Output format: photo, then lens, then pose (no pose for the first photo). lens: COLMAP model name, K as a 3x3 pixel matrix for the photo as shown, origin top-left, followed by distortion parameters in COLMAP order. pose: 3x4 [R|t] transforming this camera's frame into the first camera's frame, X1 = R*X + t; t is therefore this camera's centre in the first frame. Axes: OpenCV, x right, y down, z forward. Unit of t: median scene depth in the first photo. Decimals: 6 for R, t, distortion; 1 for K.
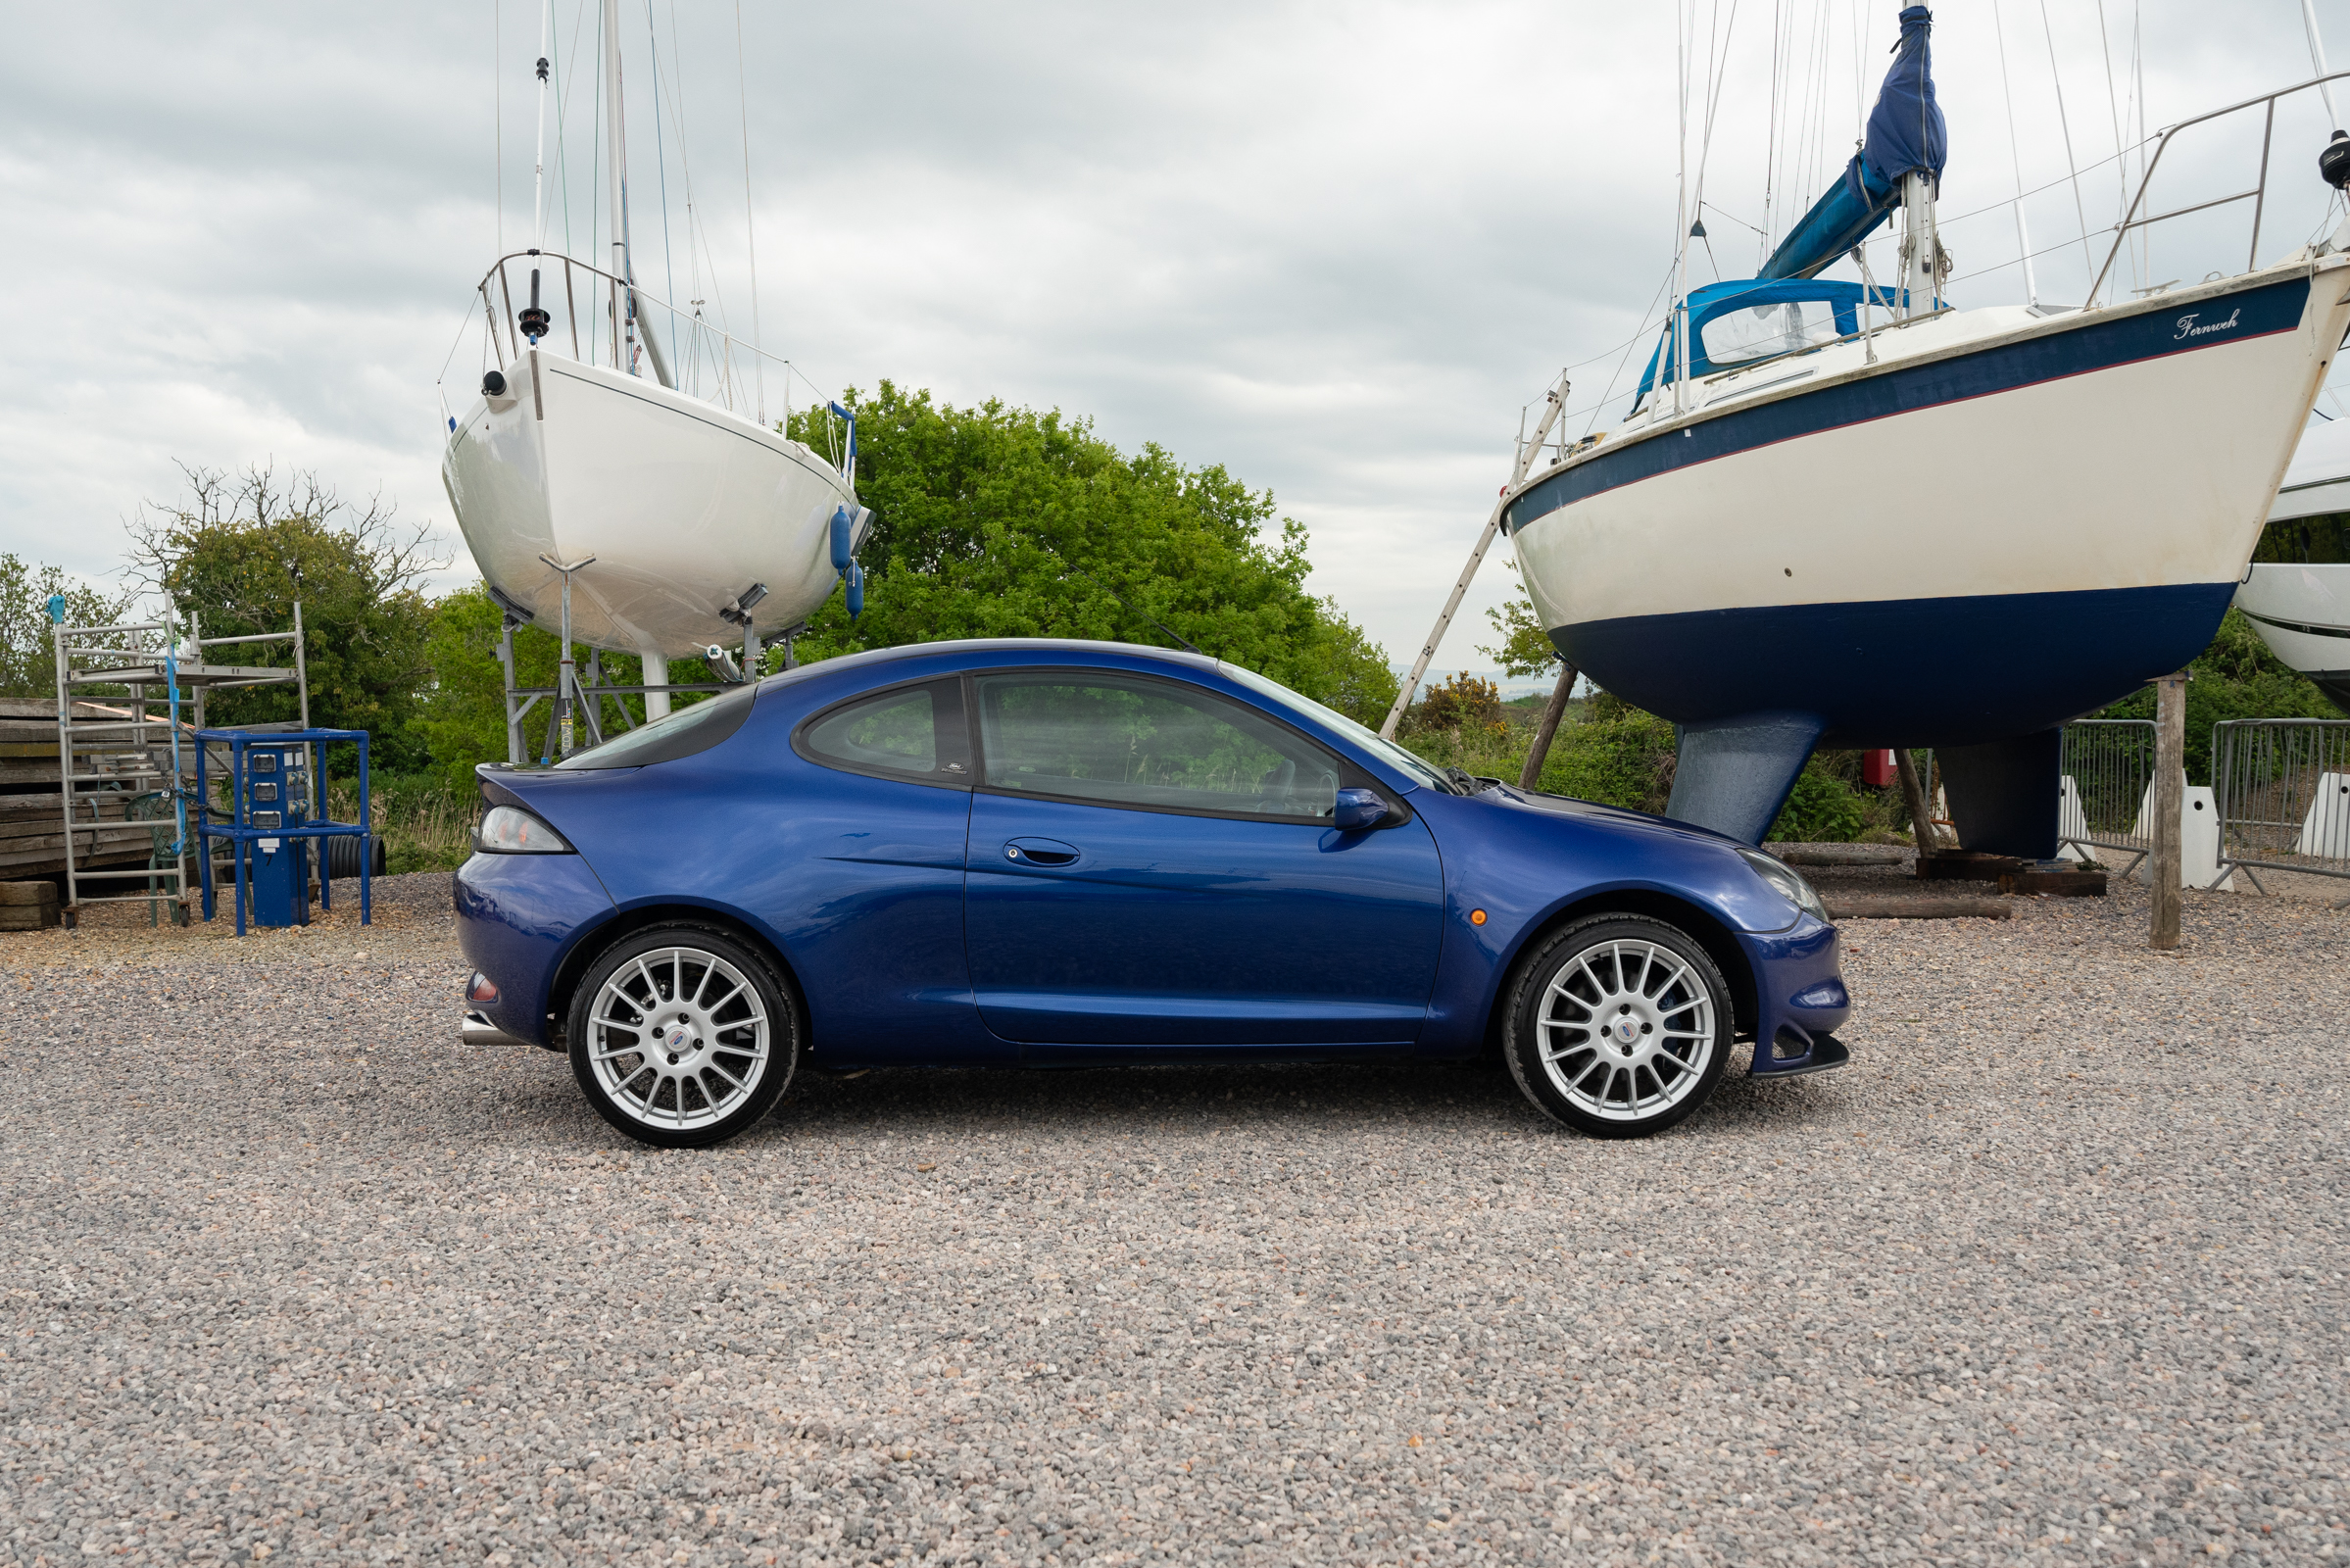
lens RADIAL K [[2621.0, 0, 1128.2], [0, 2621.0, 768.3], [0, 0, 1]] dist [-0.152275, 0.000000]
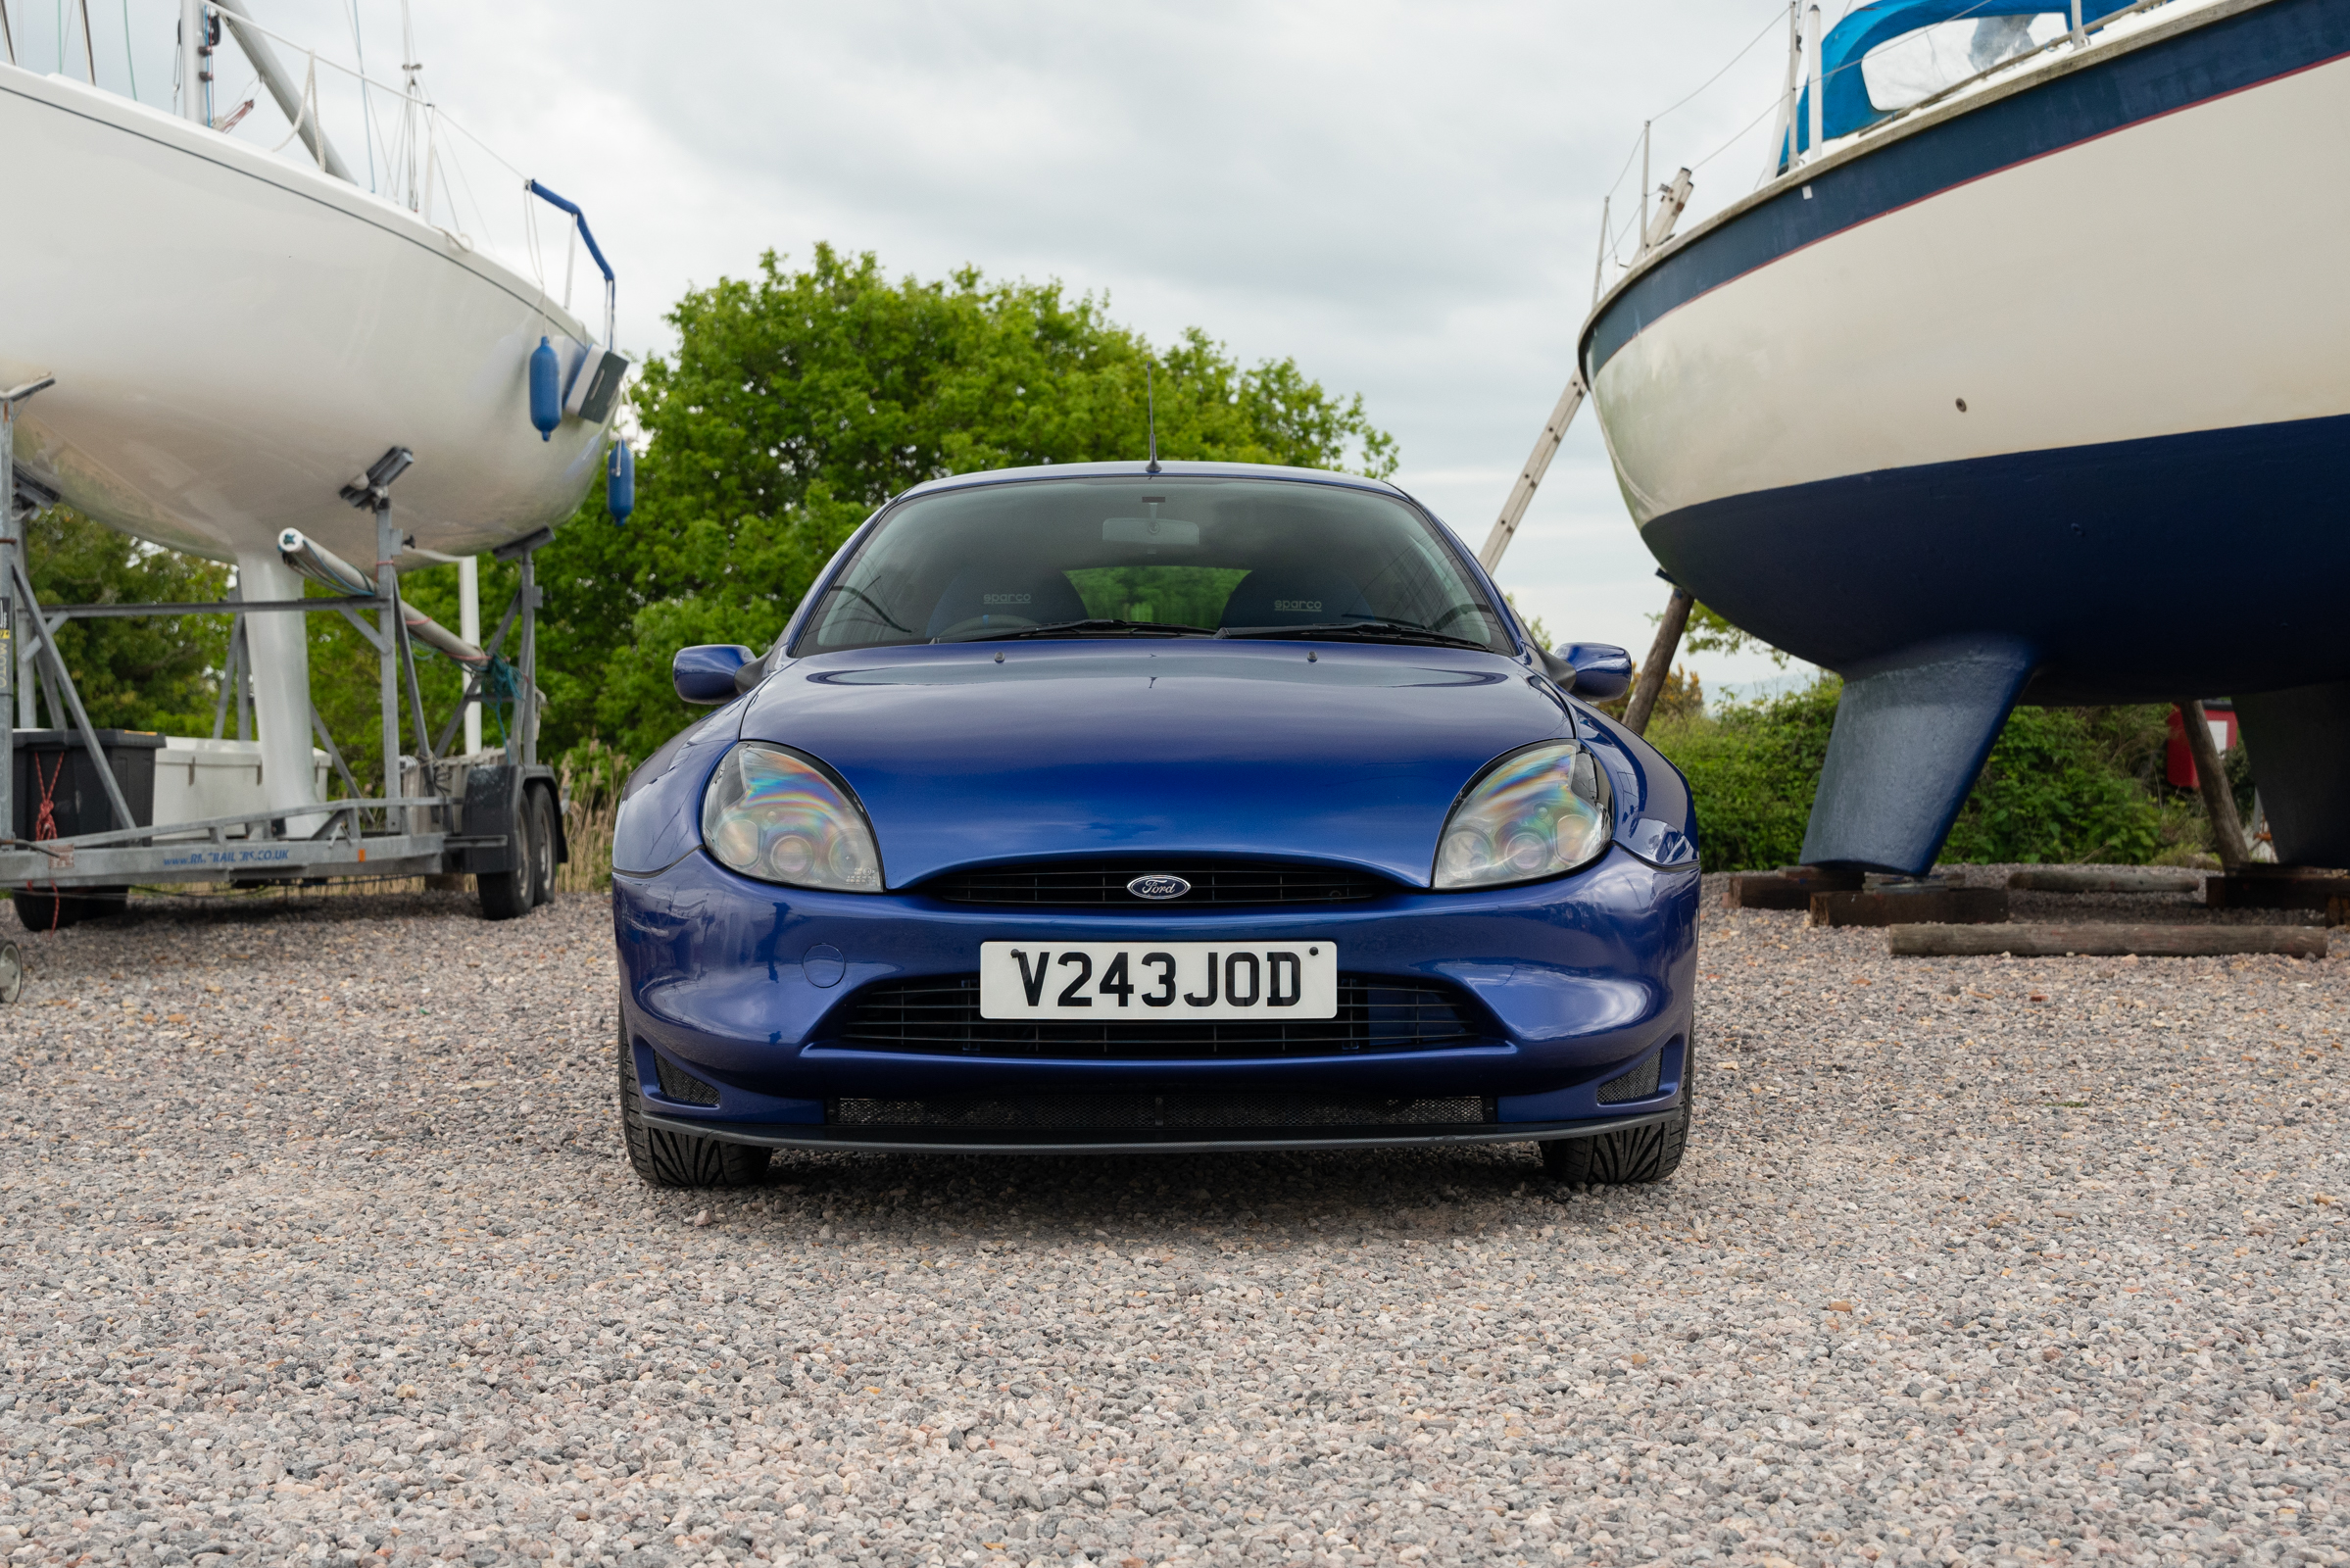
lens RADIAL K [[3348.5, 0, 1179.9], [0, 3348.5, 793.1], [0, 0, 1]] dist [-0.064453, 0.000000]
pose [[0.999154, 0.000822, -0.041129, 0.086155], [-0.001187, 0.999960, -0.008858, 0.022624], [0.041120, 0.008899, 0.999115, 0.162378]]
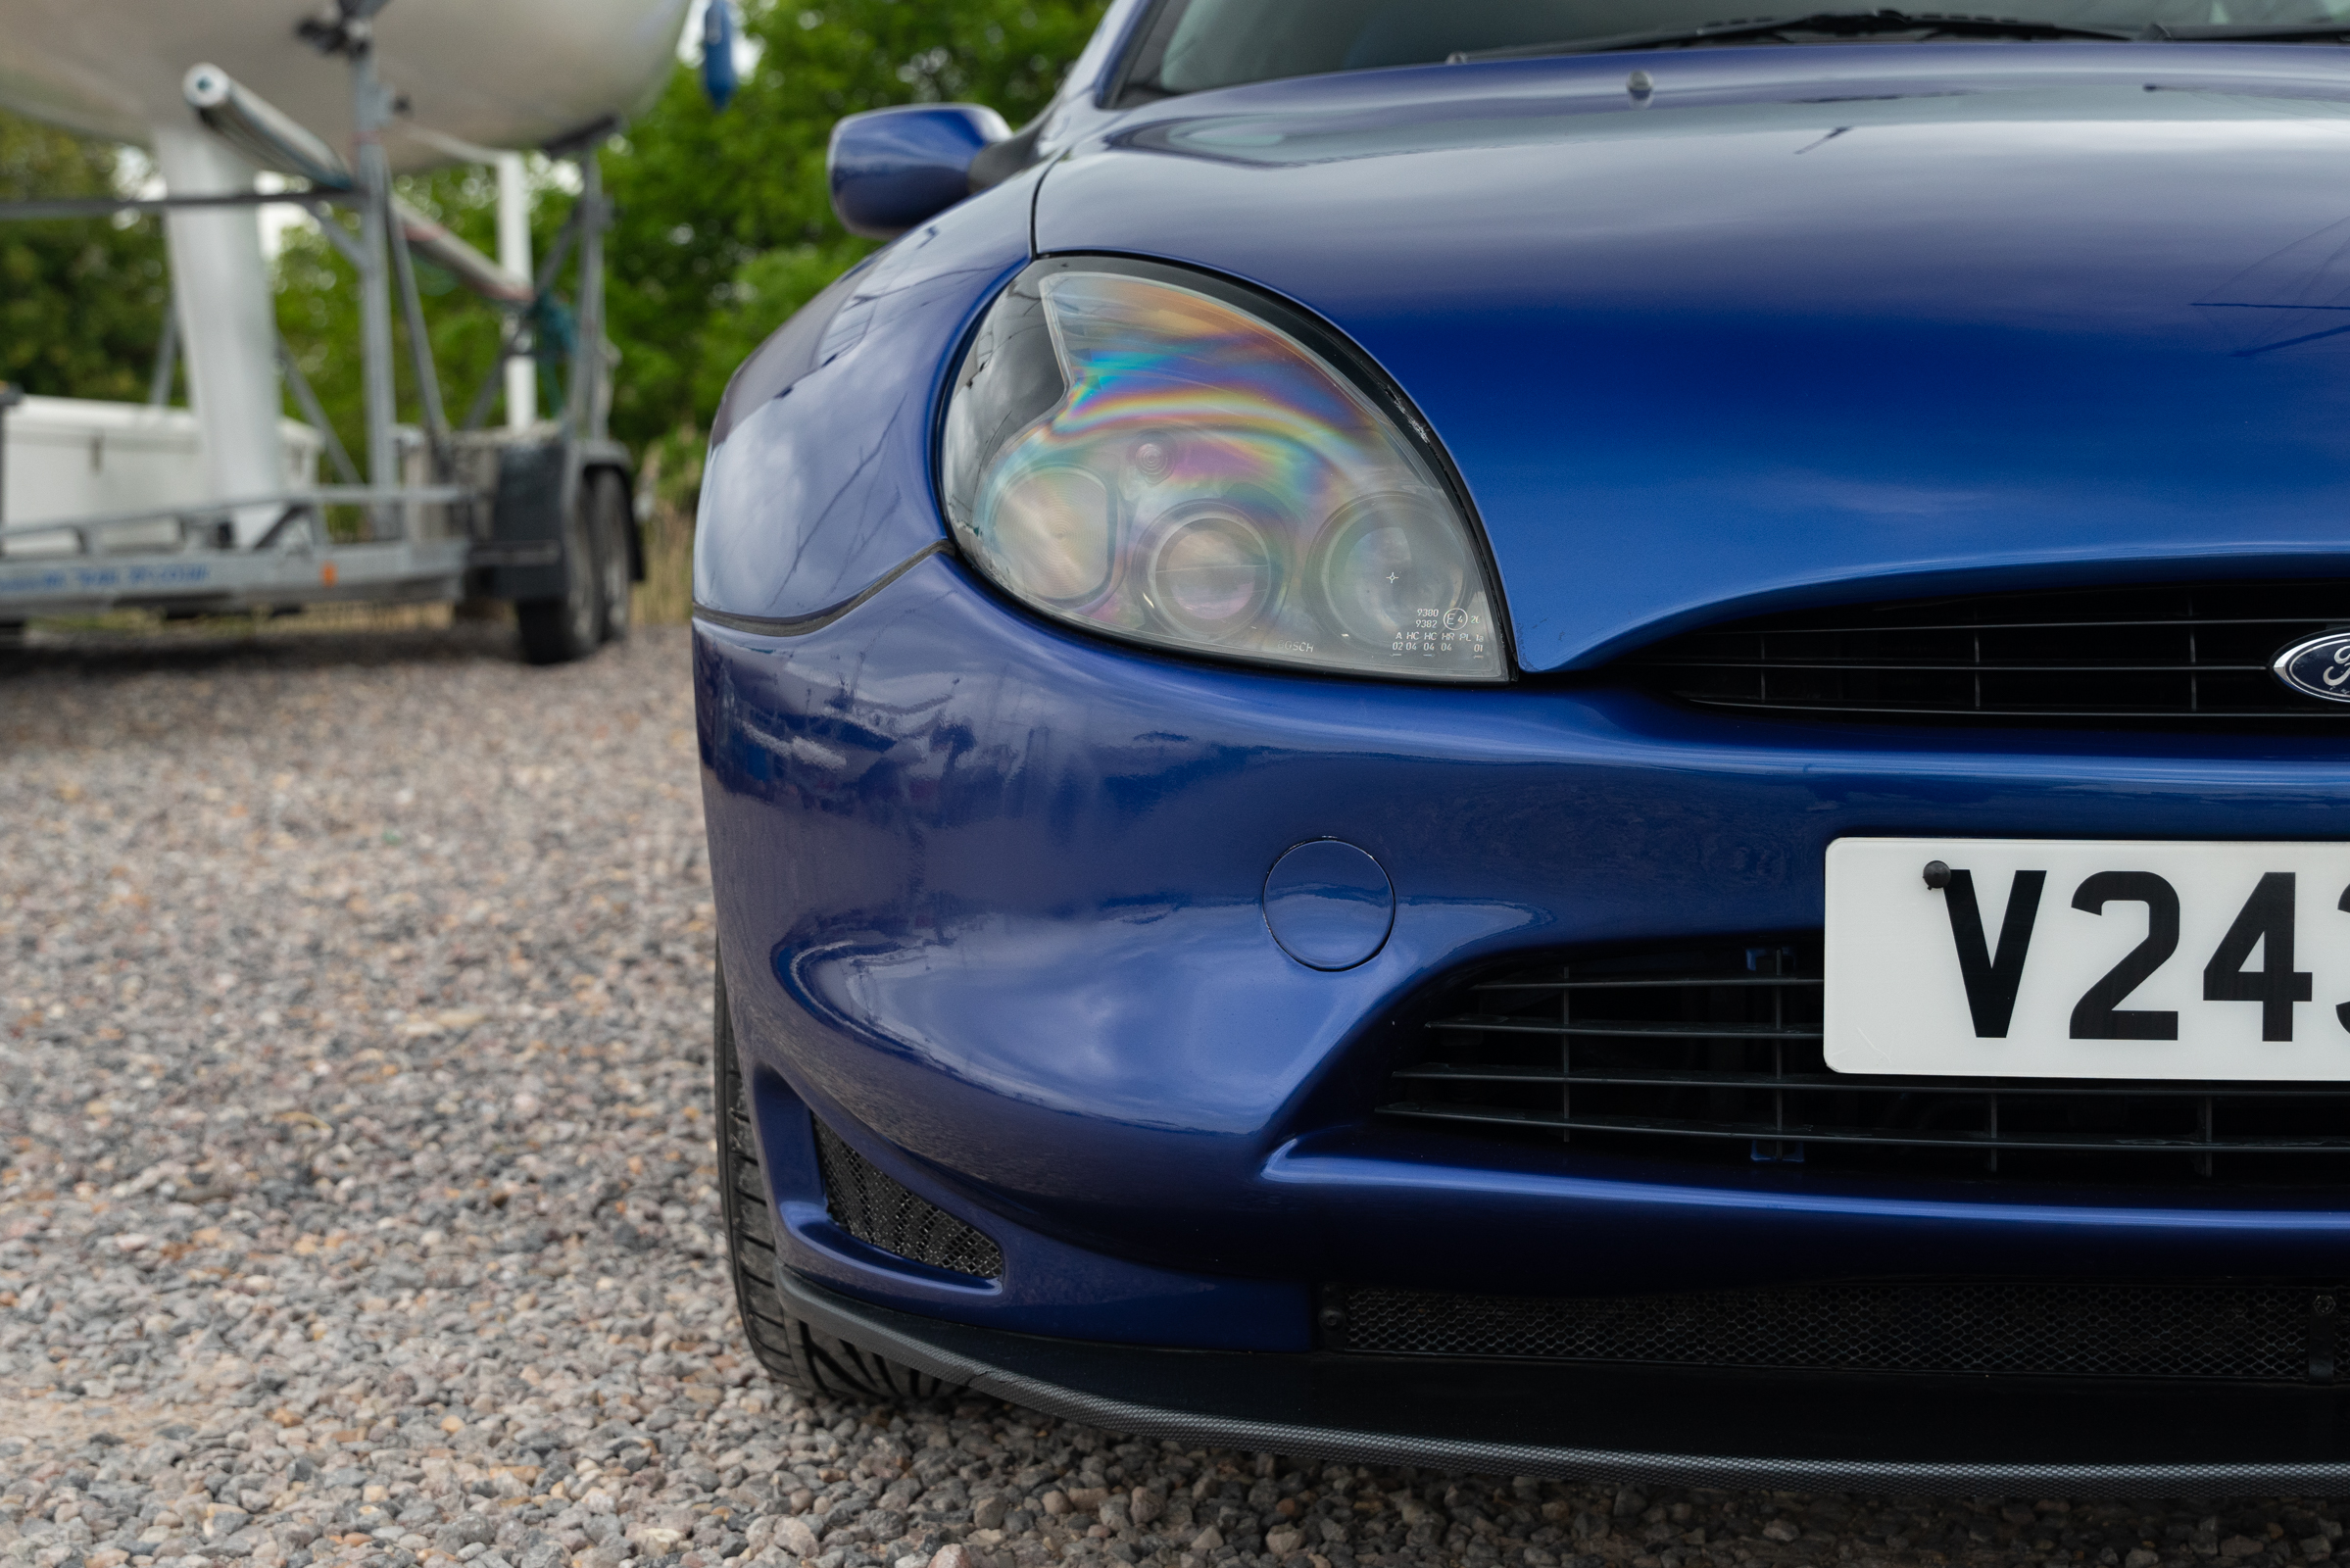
lens RADIAL K [[3631.9, 0, 1171.1], [0, 3631.9, 781.6], [0, 0, 1]] dist [-0.031049, 0.000000]
pose [[0.996424, 0.004281, -0.084386, 0.040780], [0.001421, 0.997725, 0.067398, 0.024856], [0.084483, -0.067277, 0.994151, 0.380542]]
